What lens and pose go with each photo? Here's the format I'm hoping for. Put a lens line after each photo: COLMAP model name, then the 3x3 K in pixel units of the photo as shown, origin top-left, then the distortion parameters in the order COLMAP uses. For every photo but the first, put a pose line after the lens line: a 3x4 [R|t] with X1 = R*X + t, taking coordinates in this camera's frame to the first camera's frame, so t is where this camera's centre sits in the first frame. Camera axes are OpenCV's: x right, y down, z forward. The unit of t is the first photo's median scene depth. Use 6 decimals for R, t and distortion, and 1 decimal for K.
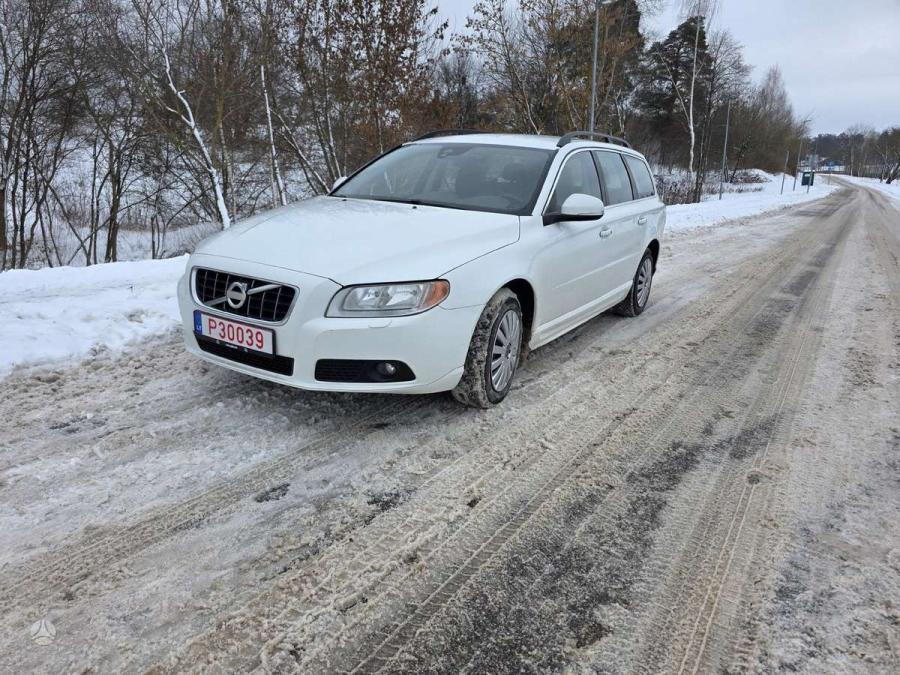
lens RADIAL K [[599.3, 0, 451.2], [0, 599.3, 347.8], [0, 0, 1]] dist [0.061601, -0.052326]
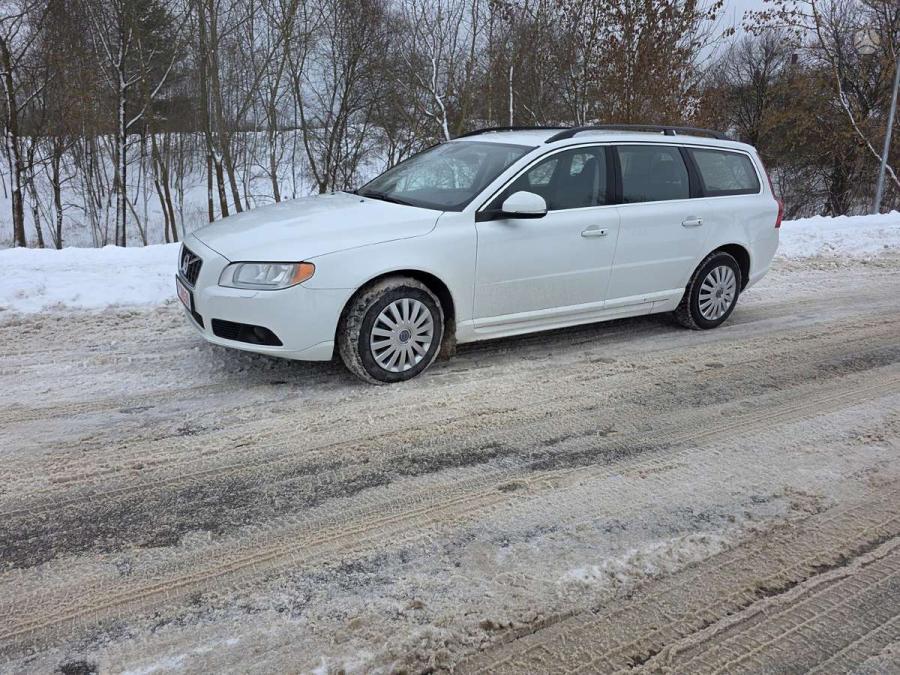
lens RADIAL K [[599.3, 0, 451.2], [0, 599.3, 347.8], [0, 0, 1]] dist [0.061601, -0.052326]
pose [[0.886159, 0.128227, -0.445286, 0.716481], [-0.124466, 0.991503, 0.037822, -0.027126], [0.446353, 0.021907, 0.894589, 0.077484]]
